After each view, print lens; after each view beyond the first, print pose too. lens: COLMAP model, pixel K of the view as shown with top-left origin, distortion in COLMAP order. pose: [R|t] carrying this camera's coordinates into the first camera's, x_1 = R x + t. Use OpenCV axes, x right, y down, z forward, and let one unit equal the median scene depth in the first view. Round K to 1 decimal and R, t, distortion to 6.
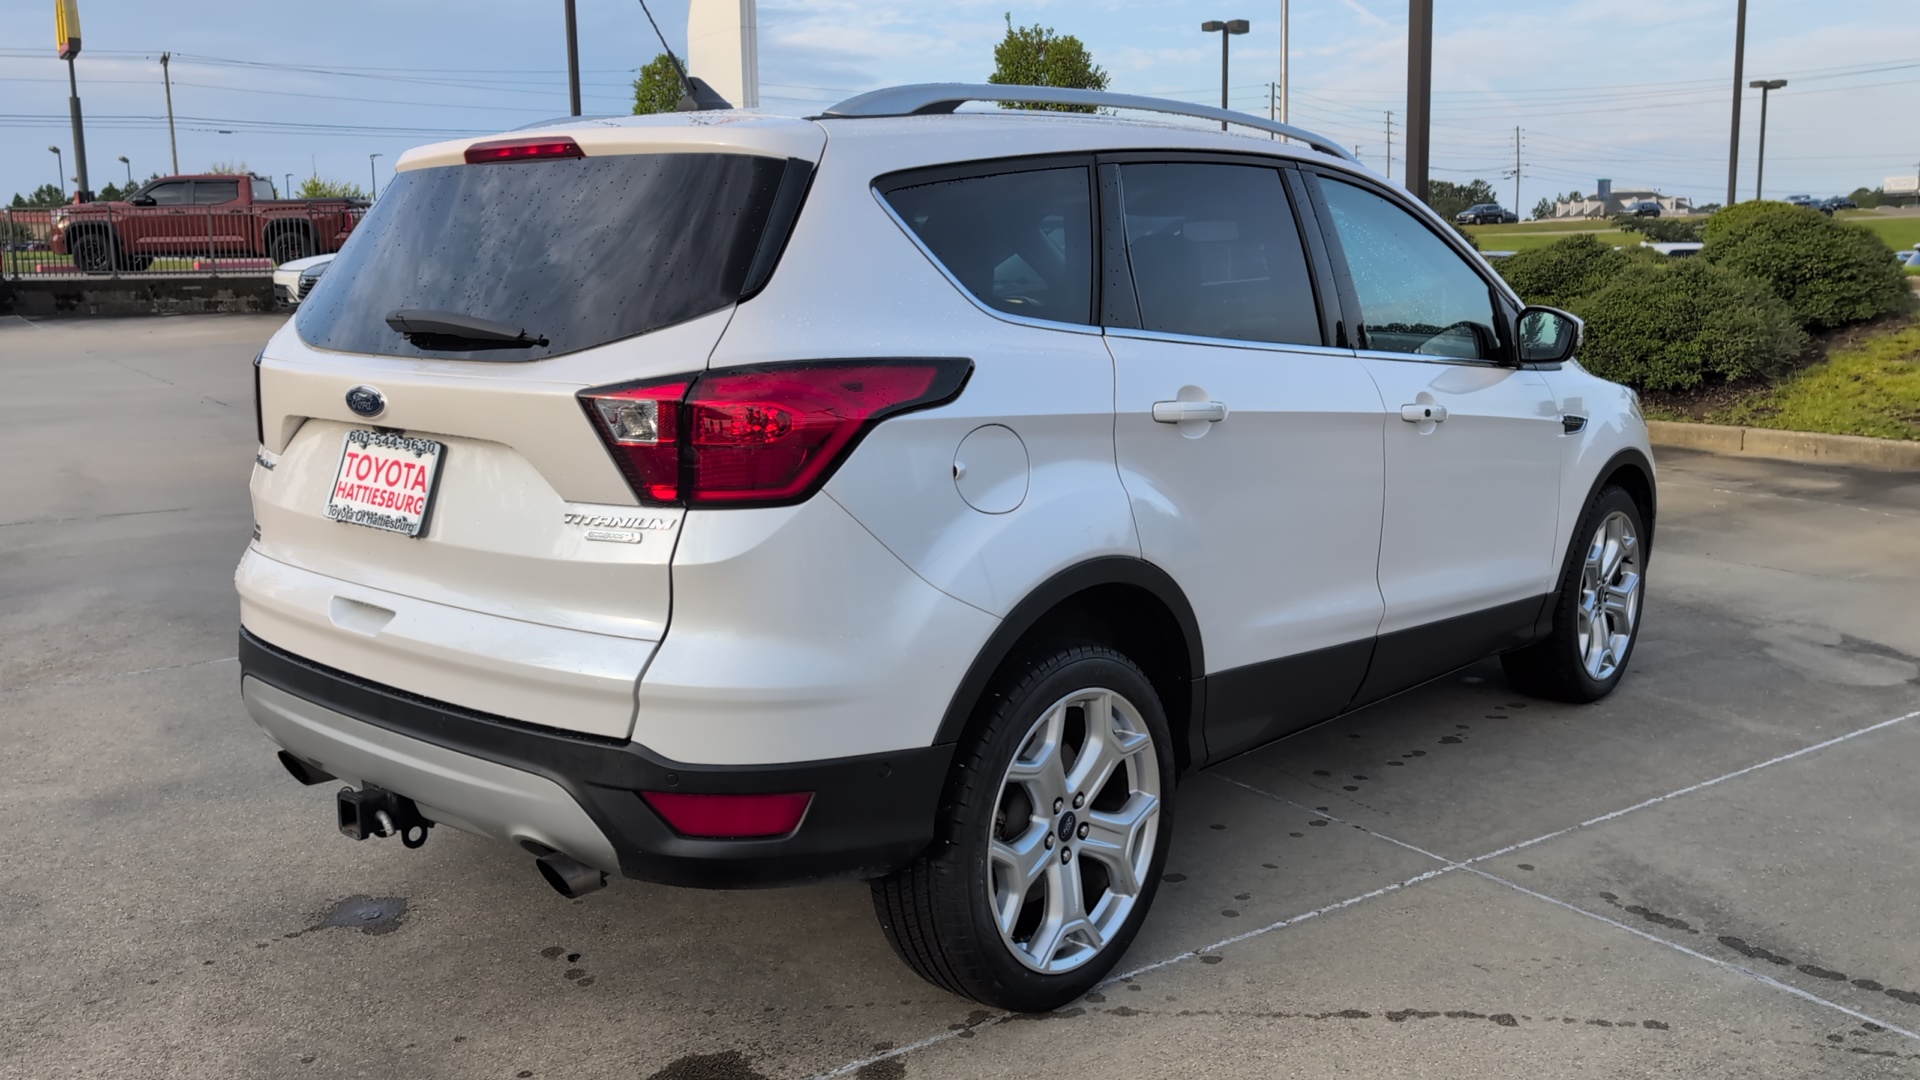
lens RADIAL K [[1583.8, 0, 959.6], [0, 1583.8, 527.0], [0, 0, 1]] dist [0.090220, -0.153868]
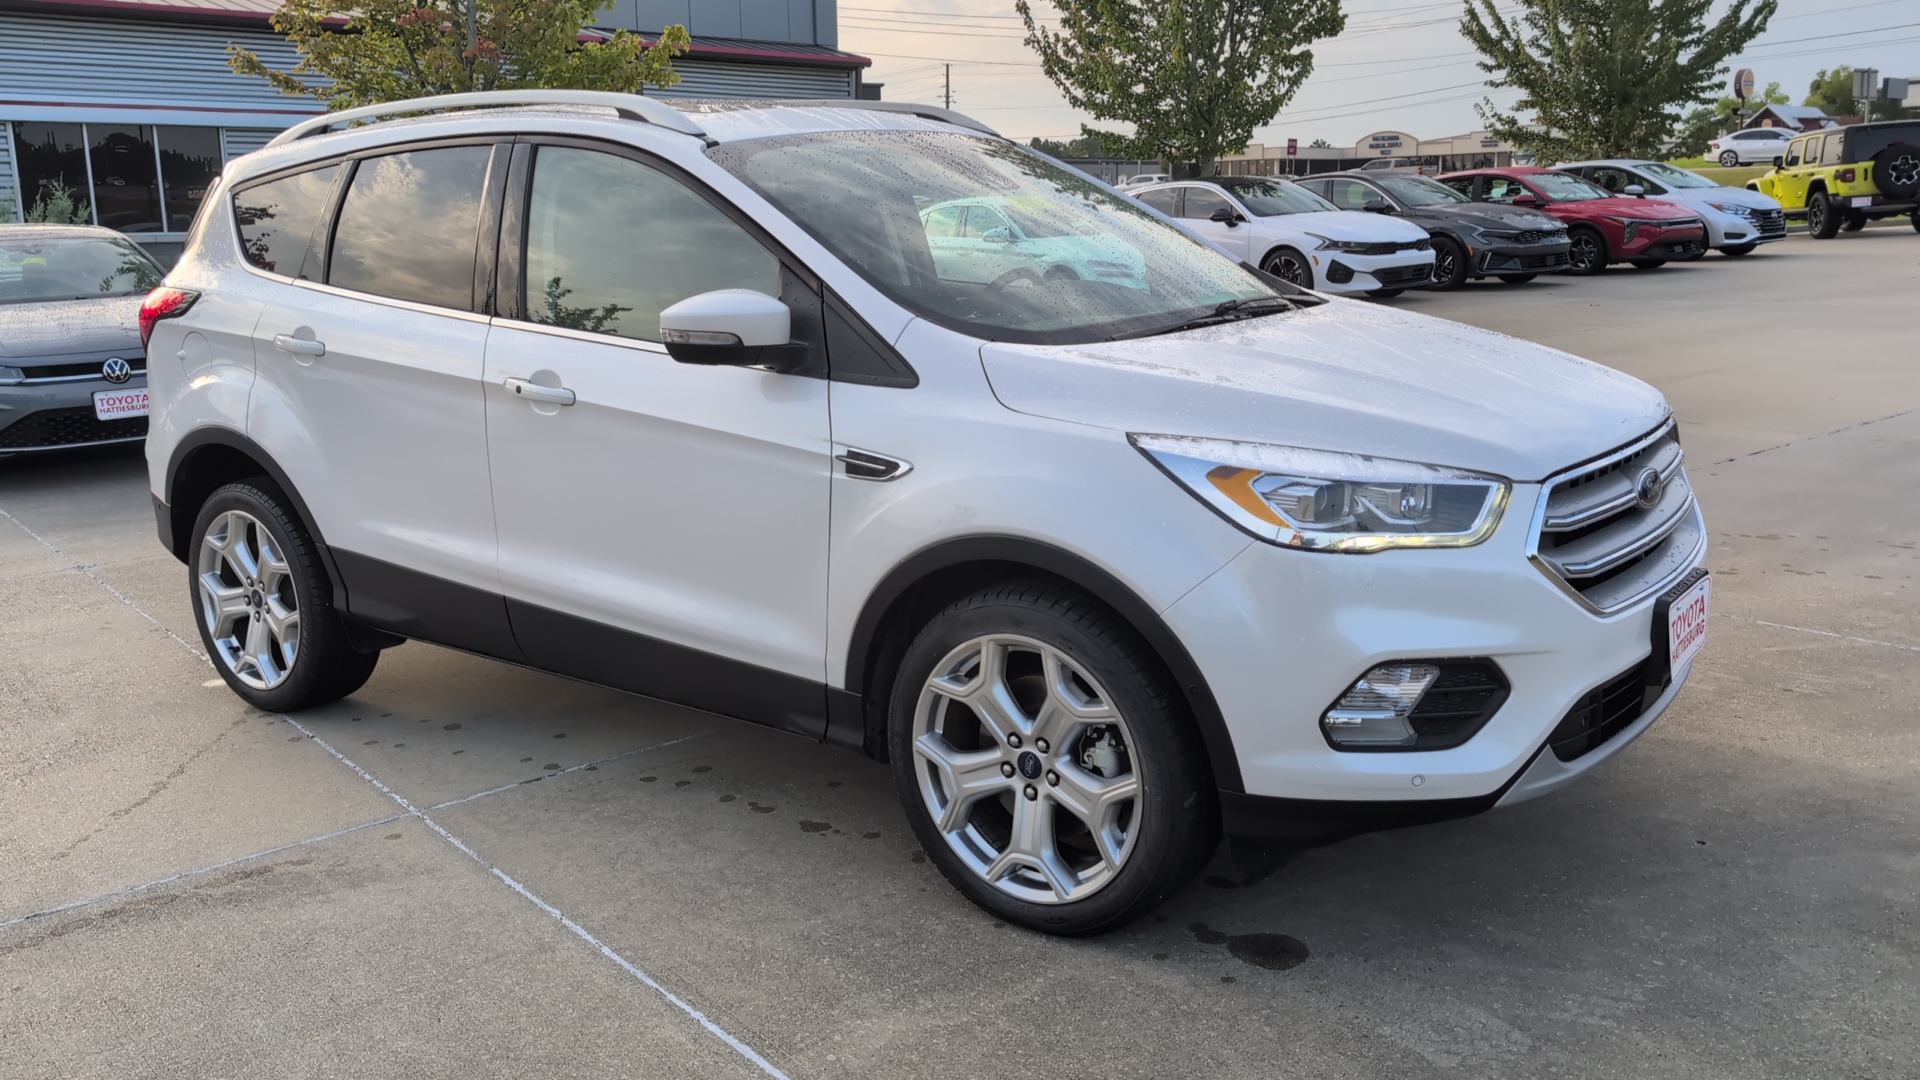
lens RADIAL K [[1583.8, 0, 959.6], [0, 1583.8, 527.0], [0, 0, 1]] dist [0.090220, -0.153868]
pose [[0.081440, 0.211425, -0.973995, 1.220989], [-0.123884, 0.971810, 0.200592, -0.208993], [0.988949, 0.104326, 0.105336, 1.123358]]
